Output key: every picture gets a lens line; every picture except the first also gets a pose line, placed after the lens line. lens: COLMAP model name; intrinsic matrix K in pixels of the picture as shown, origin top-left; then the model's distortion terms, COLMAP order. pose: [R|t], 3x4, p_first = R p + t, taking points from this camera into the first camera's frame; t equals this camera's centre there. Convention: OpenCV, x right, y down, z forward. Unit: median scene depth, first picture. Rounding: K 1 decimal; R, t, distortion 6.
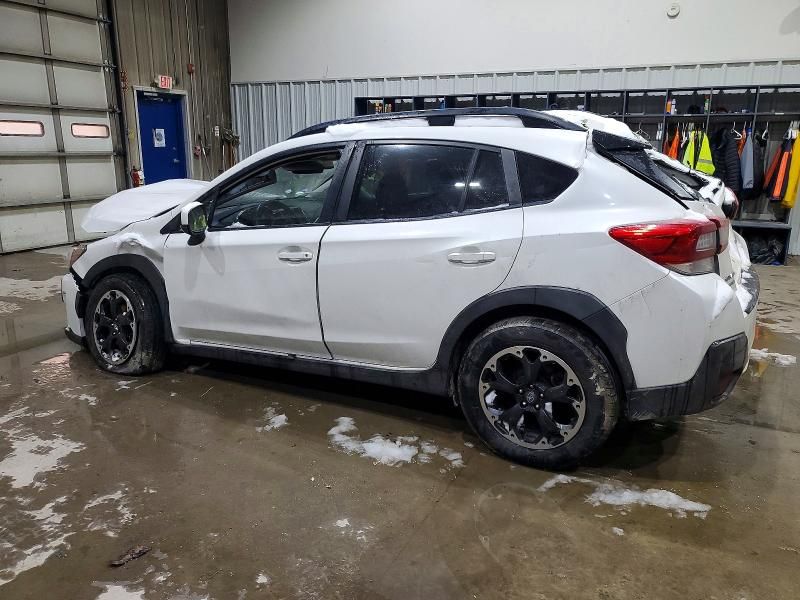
lens RADIAL K [[631.7, 0, 400.0], [0, 631.7, 300.0], [0, 0, 1]] dist [0.009851, 0.013564]
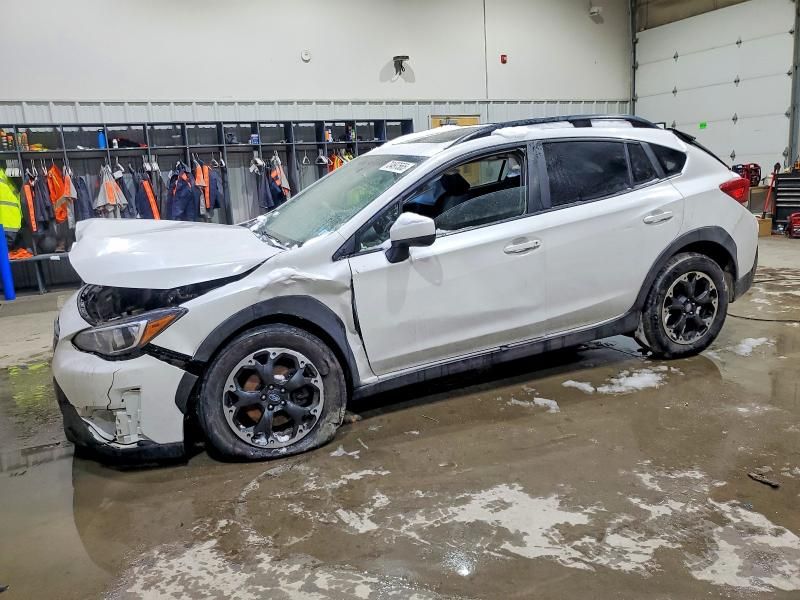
lens RADIAL K [[625.1, 0, 400.1], [0, 625.1, 287.3], [0, 0, 1]] dist [-0.000604, 0.002082]
pose [[0.619514, -0.183949, 0.763129, -0.984998], [0.246096, 0.968659, 0.033708, -0.079079], [-0.745412, 0.166920, 0.645367, 0.425137]]
